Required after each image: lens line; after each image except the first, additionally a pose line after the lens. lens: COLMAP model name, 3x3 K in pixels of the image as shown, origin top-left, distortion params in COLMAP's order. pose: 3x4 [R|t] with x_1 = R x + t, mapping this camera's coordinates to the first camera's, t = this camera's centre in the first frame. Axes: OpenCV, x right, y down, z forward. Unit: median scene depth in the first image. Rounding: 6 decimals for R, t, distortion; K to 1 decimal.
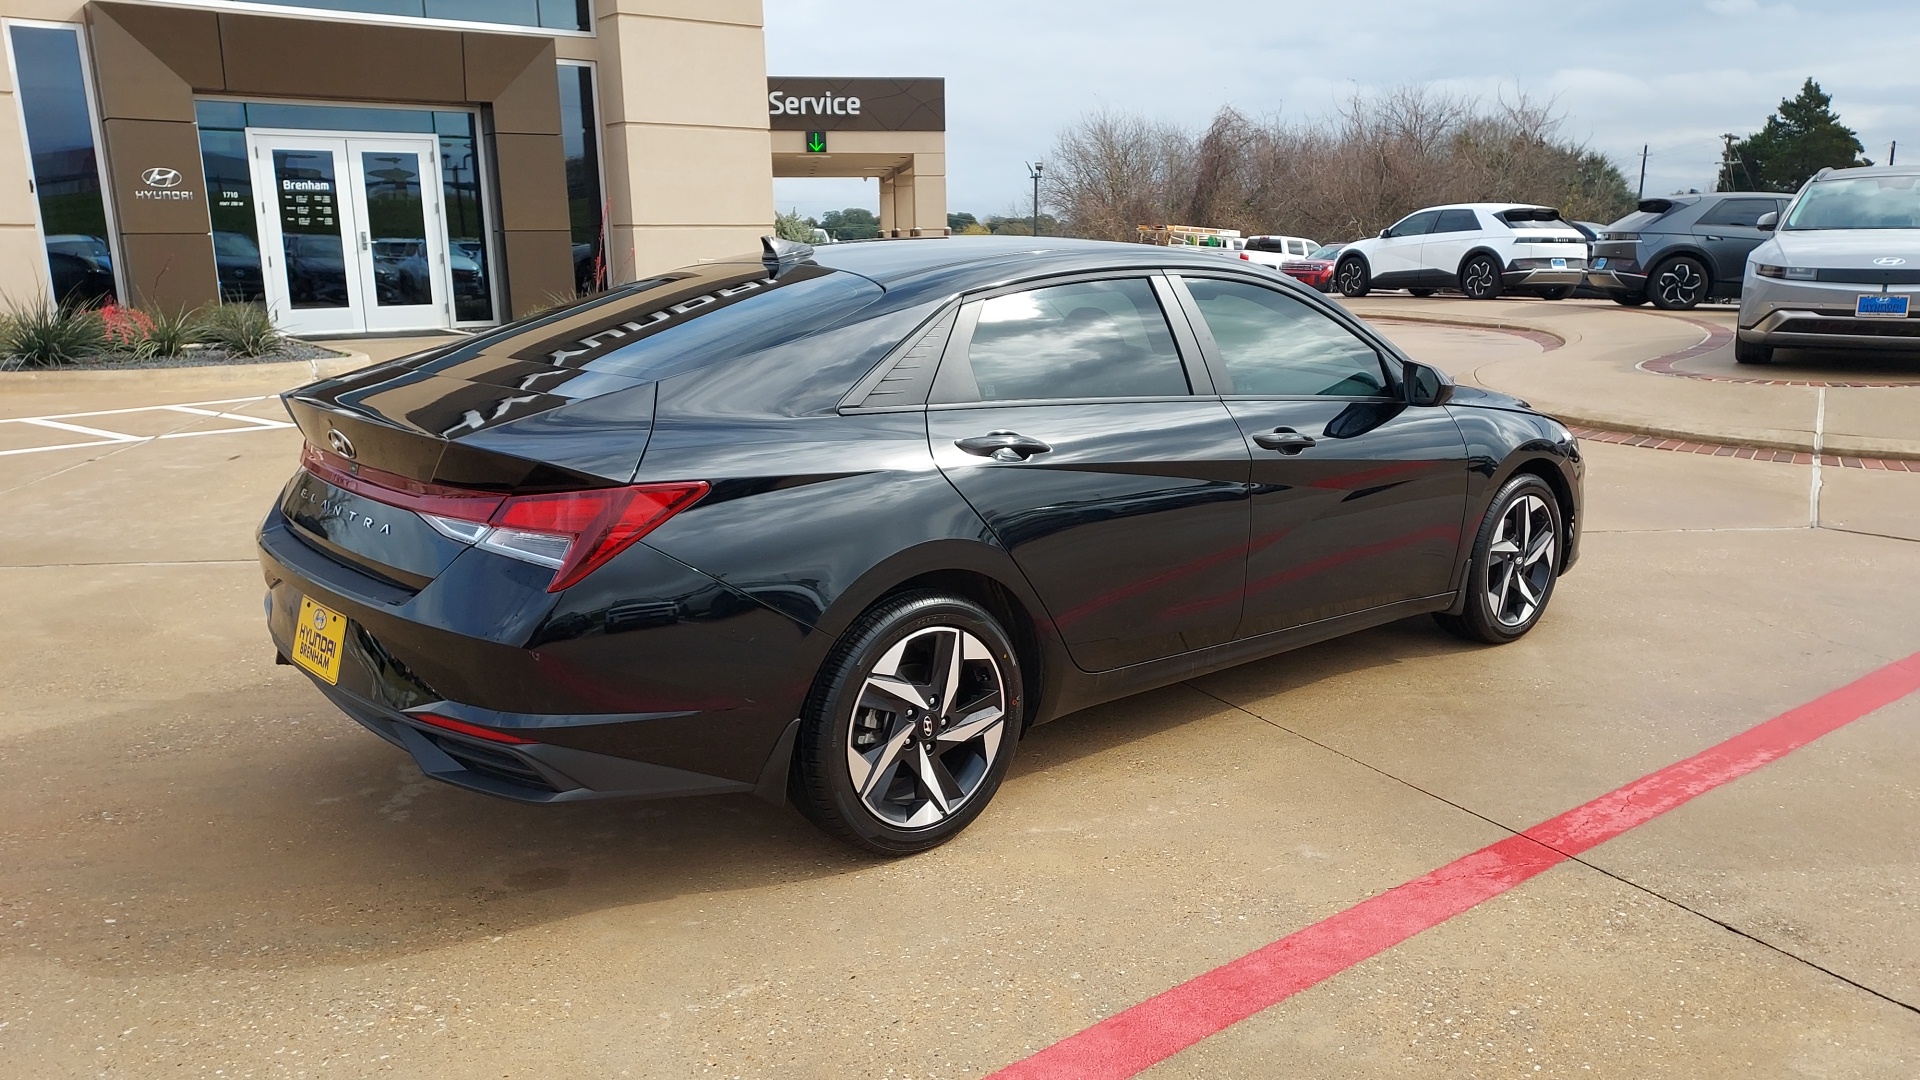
lens RADIAL K [[1403.7, 0, 986.5], [0, 1403.7, 538.6], [0, 0, 1]] dist [0.023469, 0.006878]
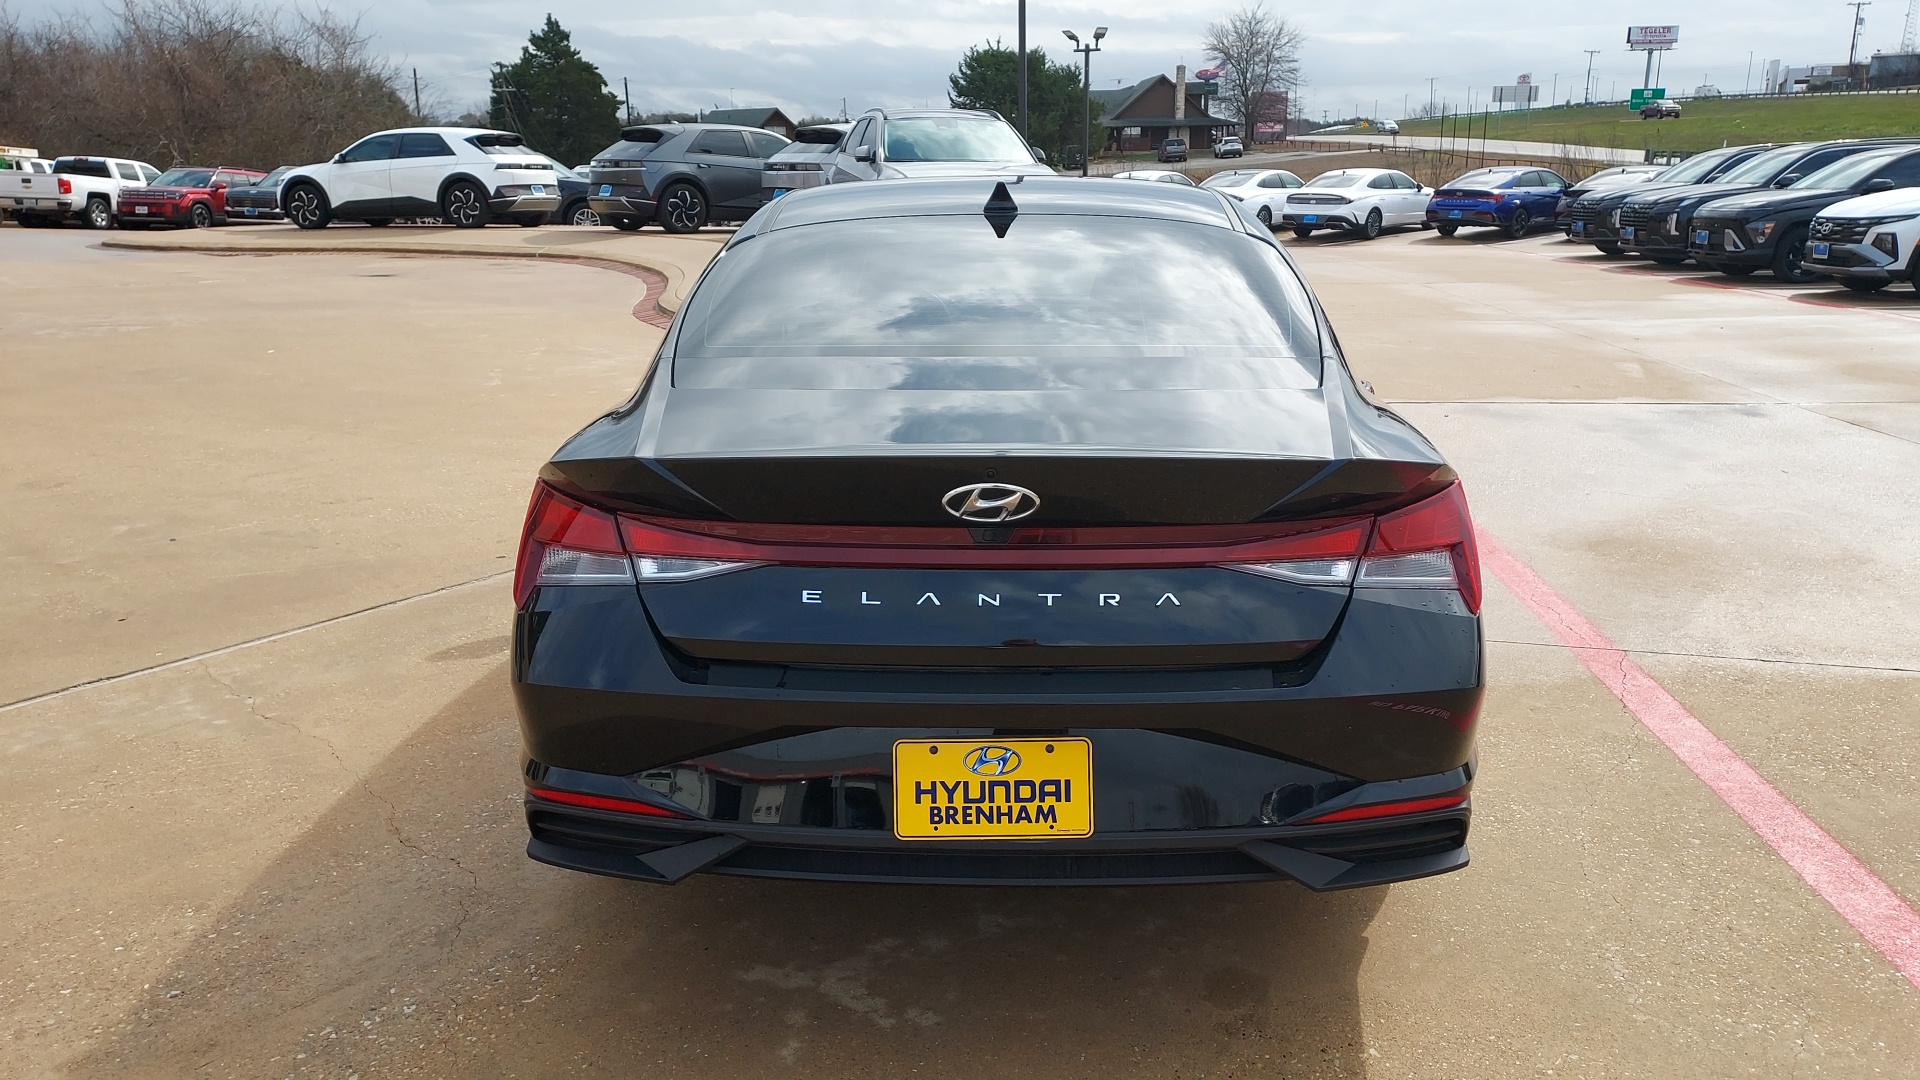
lens RADIAL K [[1403.7, 0, 986.5], [0, 1403.7, 538.6], [0, 0, 1]] dist [0.023469, 0.006878]
pose [[0.679718, -0.190379, 0.708336, -0.126462], [0.153389, 0.981269, 0.116543, -0.017462], [-0.717255, 0.029435, 0.696188, 0.070984]]
